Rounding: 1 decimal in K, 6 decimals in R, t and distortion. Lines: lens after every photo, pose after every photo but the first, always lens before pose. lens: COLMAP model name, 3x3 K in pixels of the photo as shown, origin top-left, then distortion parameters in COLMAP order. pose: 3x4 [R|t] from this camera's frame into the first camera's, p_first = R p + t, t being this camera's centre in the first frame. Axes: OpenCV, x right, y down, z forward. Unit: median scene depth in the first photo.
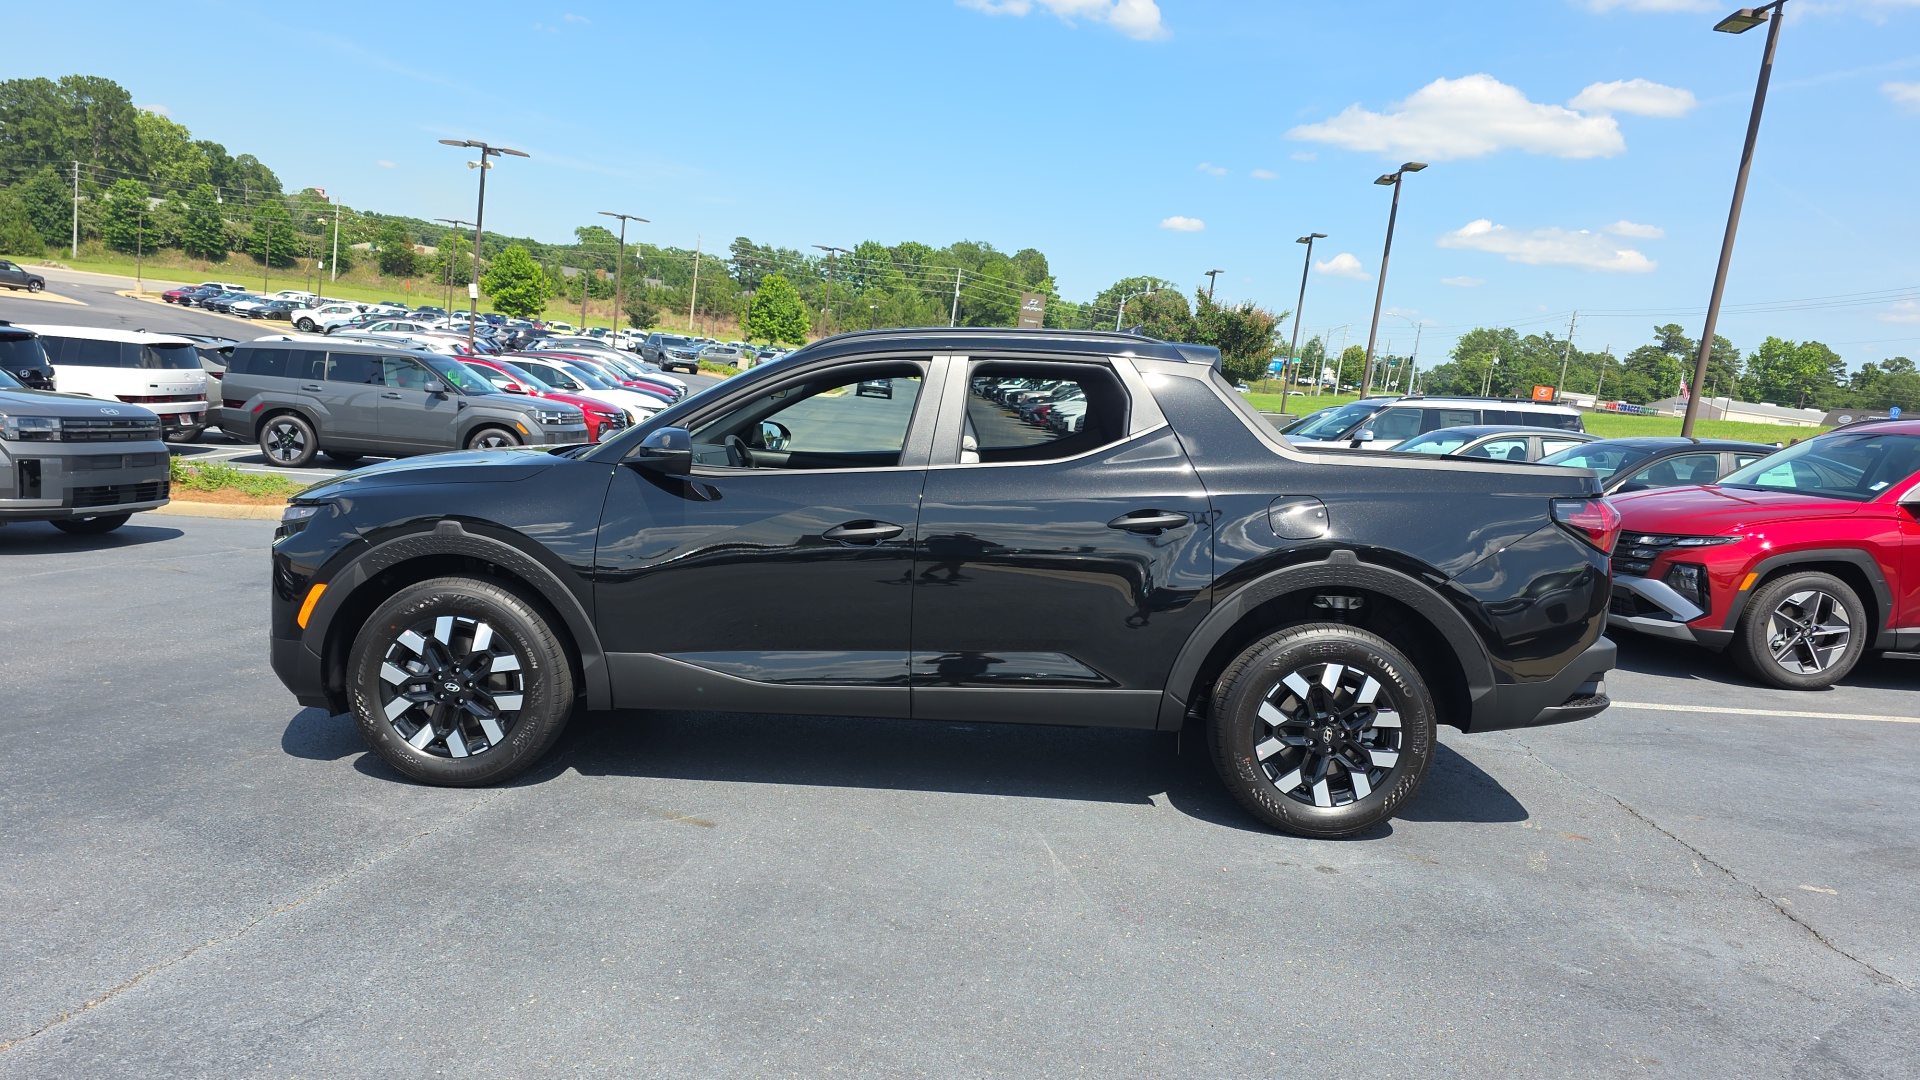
lens RADIAL K [[1287.4, 0, 963.3], [0, 1287.4, 546.0], [0, 0, 1]] dist [0.009508, -0.004530]
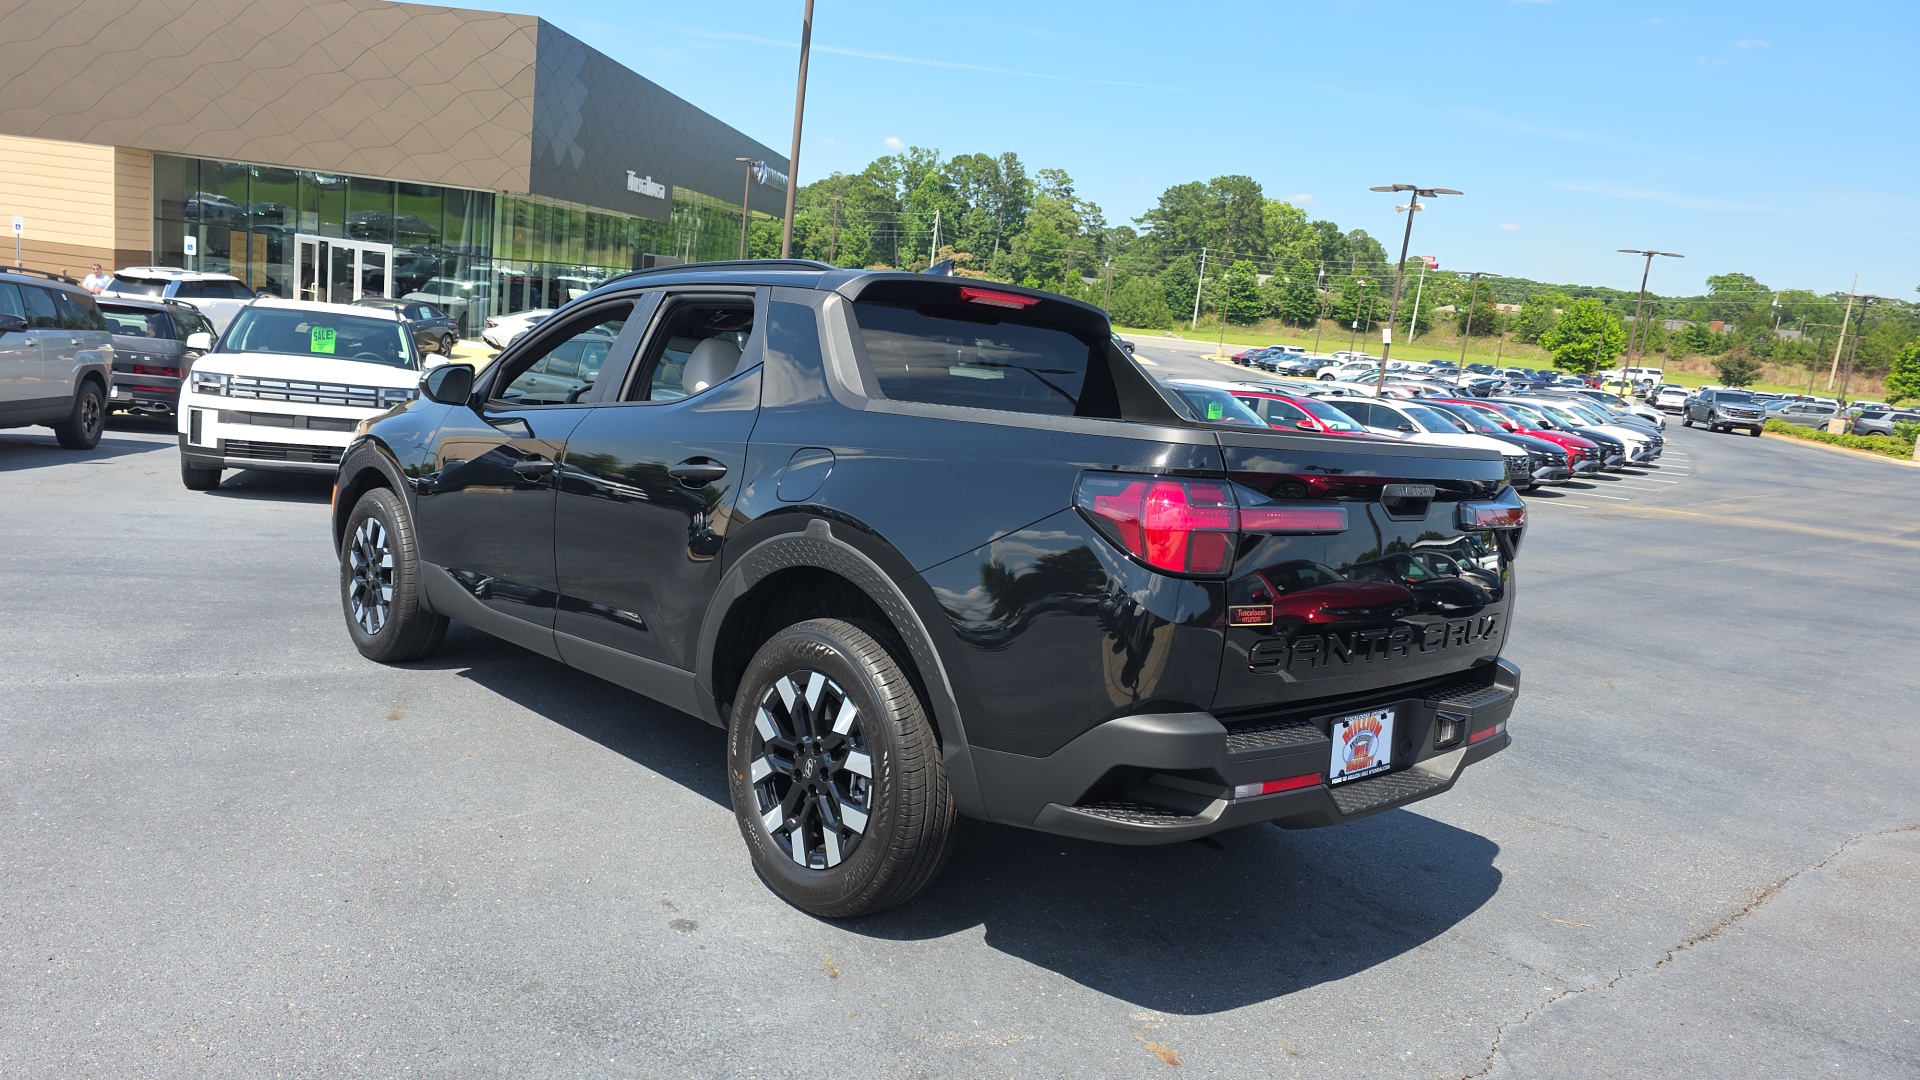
lens RADIAL K [[1294.7, 0, 884.9], [0, 1294.7, 529.0], [0, 0, 1]] dist [0.058675, -0.060439]
pose [[0.682066, 0.079019, -0.727009, 0.843882], [-0.122049, 0.992502, -0.006630, 0.009593], [0.721034, 0.093253, 0.686596, 0.504537]]
